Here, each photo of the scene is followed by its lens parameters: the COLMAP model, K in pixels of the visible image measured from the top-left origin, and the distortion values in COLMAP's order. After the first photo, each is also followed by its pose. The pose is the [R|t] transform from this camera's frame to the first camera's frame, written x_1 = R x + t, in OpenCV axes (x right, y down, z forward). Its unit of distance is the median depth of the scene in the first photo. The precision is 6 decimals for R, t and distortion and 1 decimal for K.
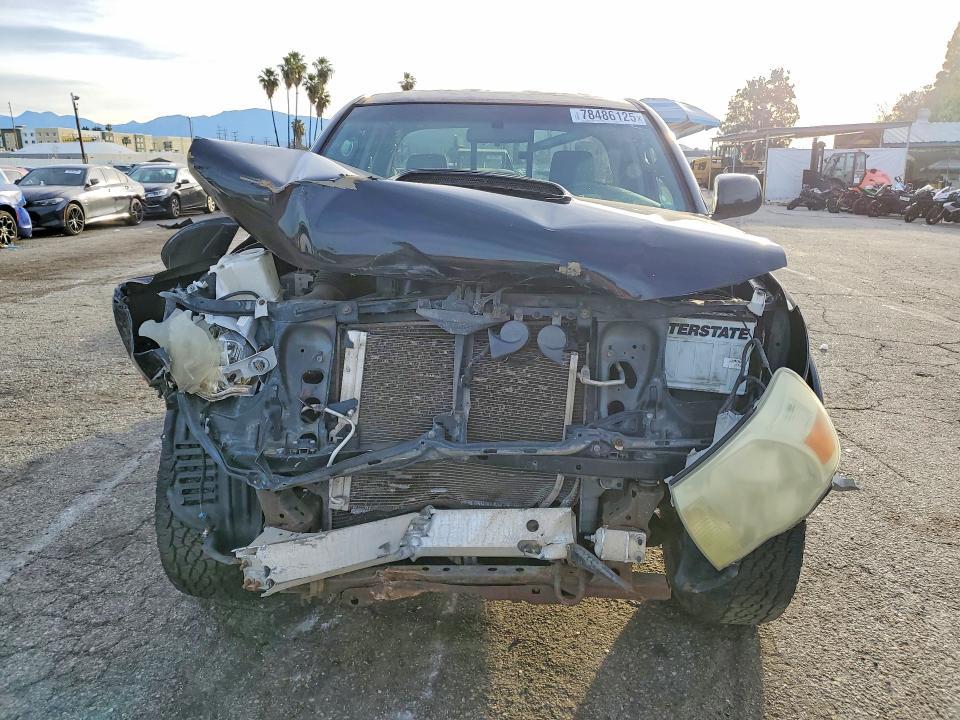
lens RADIAL K [[770.4, 0, 485.4], [0, 770.4, 359.7], [0, 0, 1]] dist [-0.046131, 0.055142]
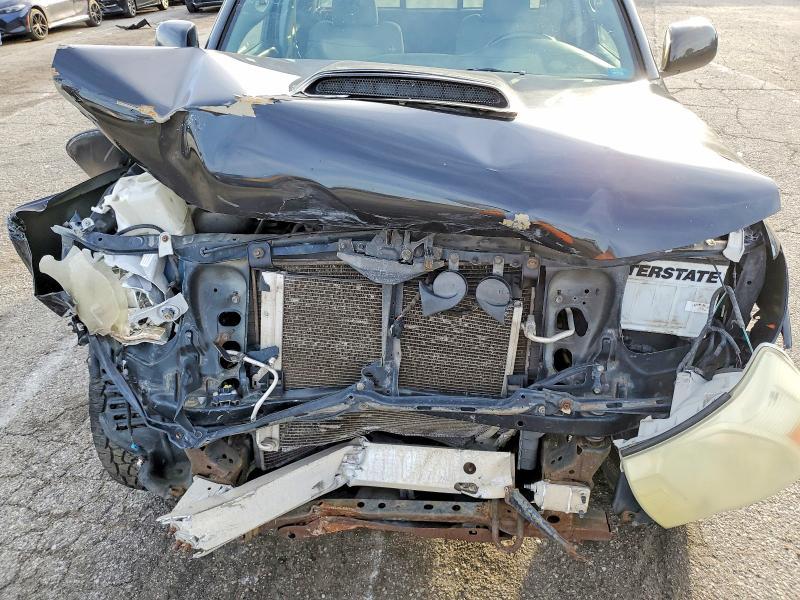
lens RADIAL K [[642.0, 0, 404.5], [0, 642.0, 299.8], [0, 0, 1]] dist [-0.046131, 0.055142]
pose [[0.999406, -0.018814, -0.028876, 0.007140], [0.025653, 0.965614, 0.258710, -0.195787], [0.023015, -0.259297, 0.965523, 0.277035]]
